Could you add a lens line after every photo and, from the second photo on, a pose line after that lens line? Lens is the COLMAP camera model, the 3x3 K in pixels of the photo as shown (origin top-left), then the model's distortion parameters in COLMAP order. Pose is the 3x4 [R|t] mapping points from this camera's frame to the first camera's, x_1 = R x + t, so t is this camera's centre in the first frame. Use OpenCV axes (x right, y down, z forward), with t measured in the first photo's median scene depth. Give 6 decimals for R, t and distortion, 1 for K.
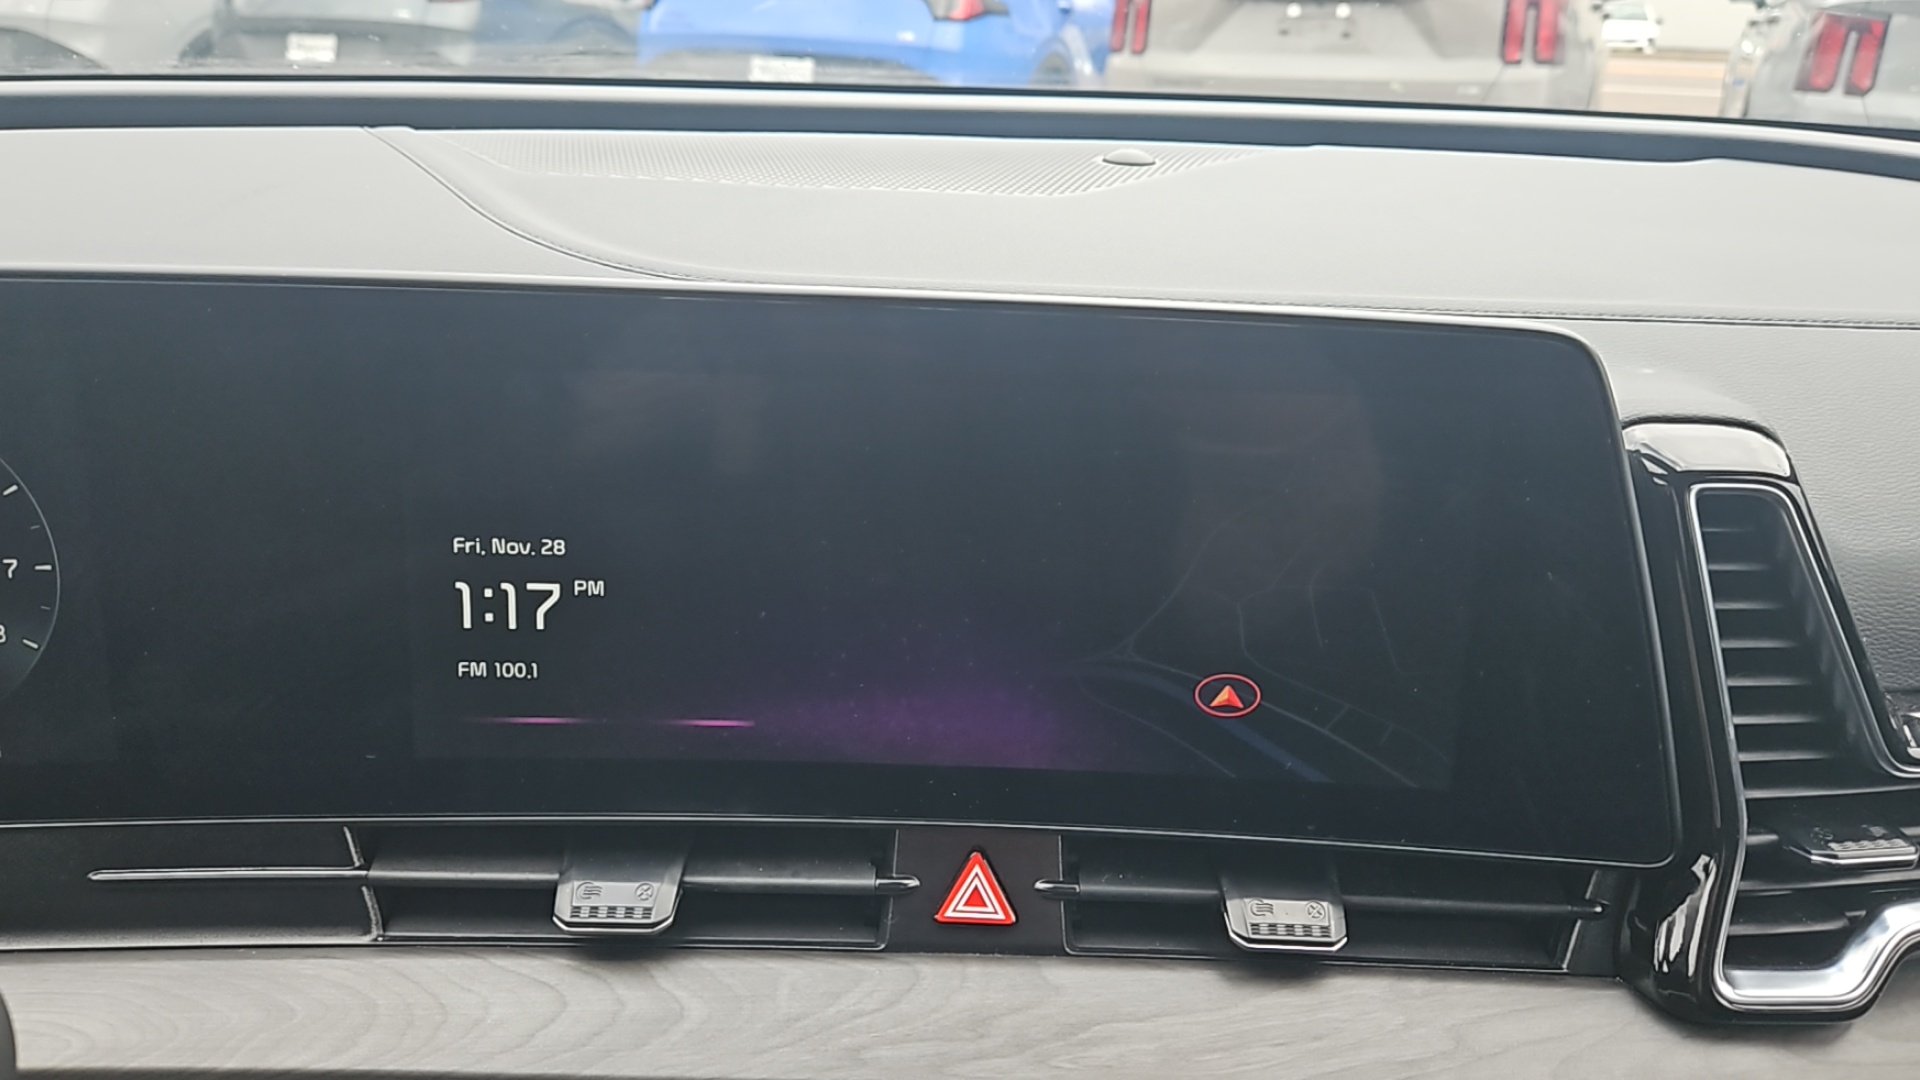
lens RADIAL K [[1430.6, 0, 955.4], [0, 1430.6, 528.4], [0, 0, 1]] dist [0.061588, -0.068151]
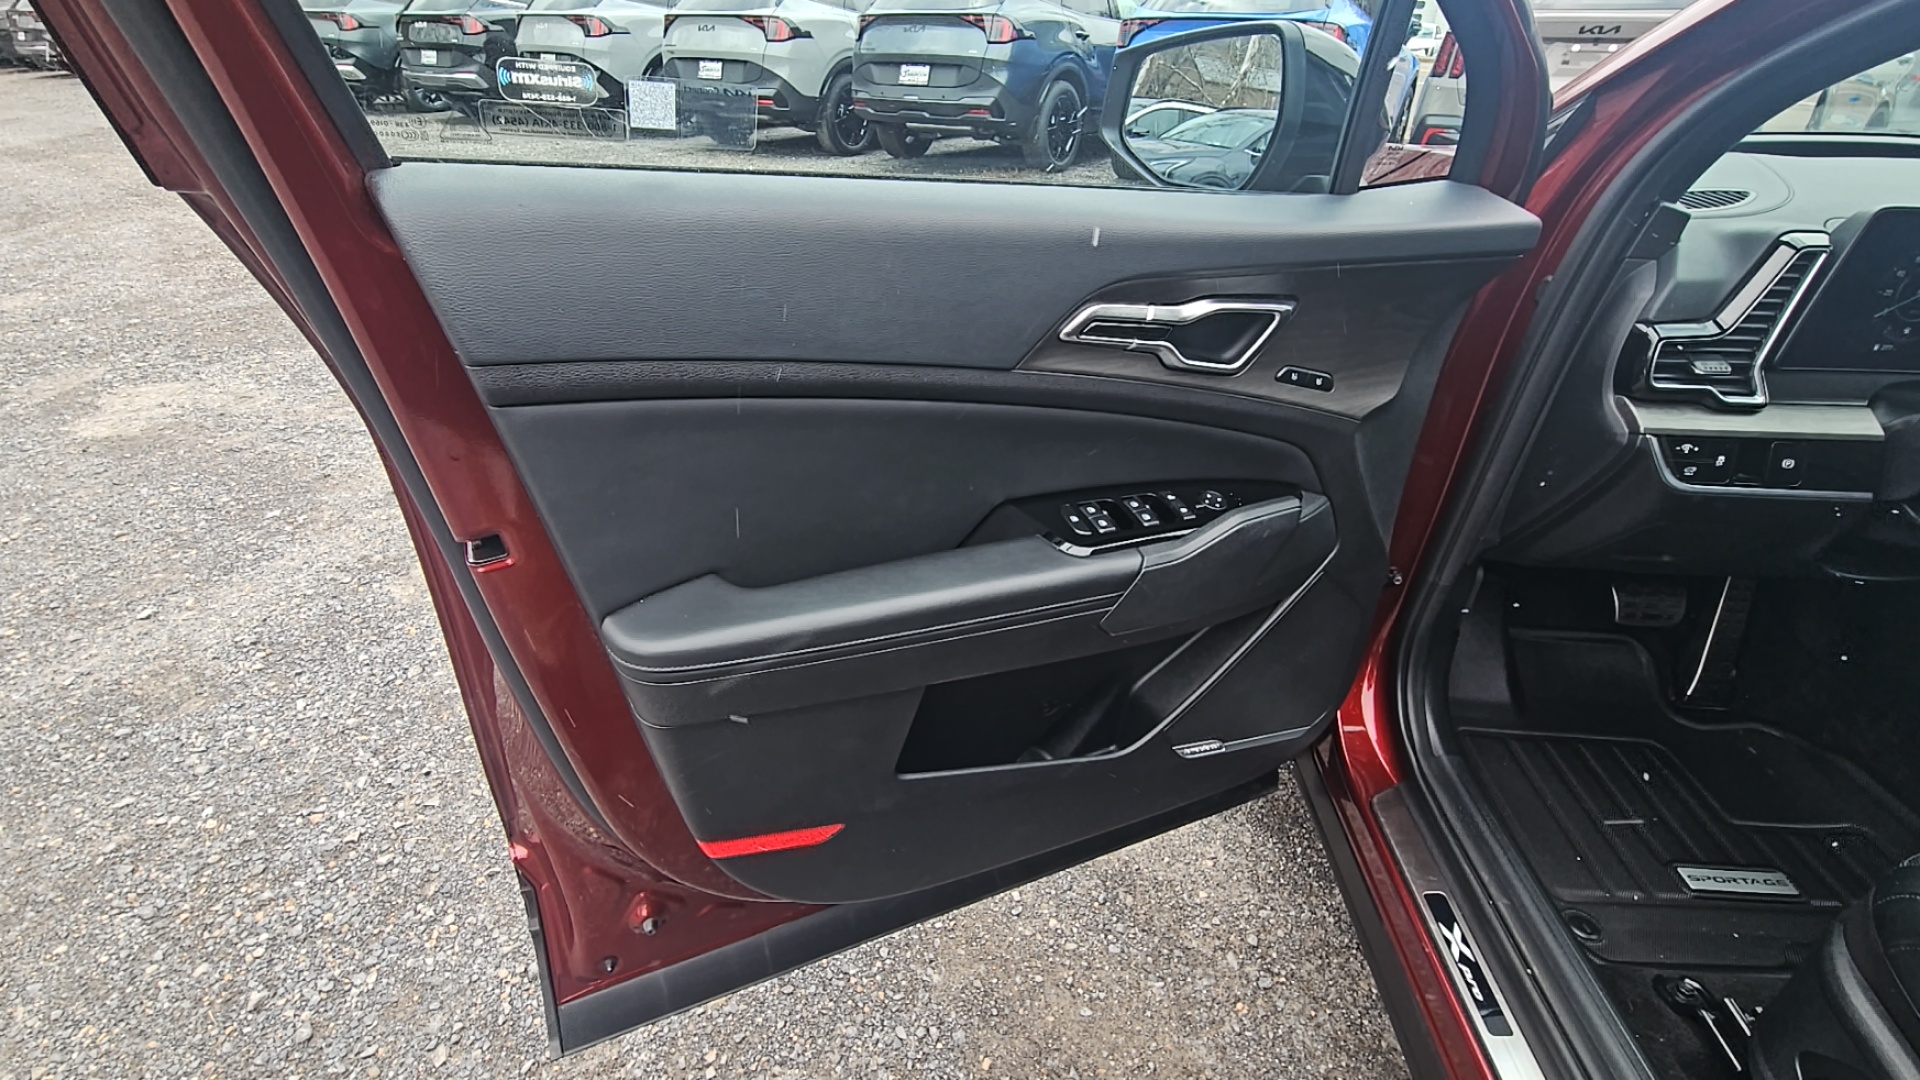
lens RADIAL K [[858.1, 0, 958.6], [0, 858.1, 536.5], [0, 0, 1]] dist [0.014512, -0.009700]
pose [[0.983939, 0.082485, -0.158306, -2.922141], [-0.052546, 0.981380, 0.184749, 0.333336], [0.170598, -0.173463, 0.969952, -1.500303]]
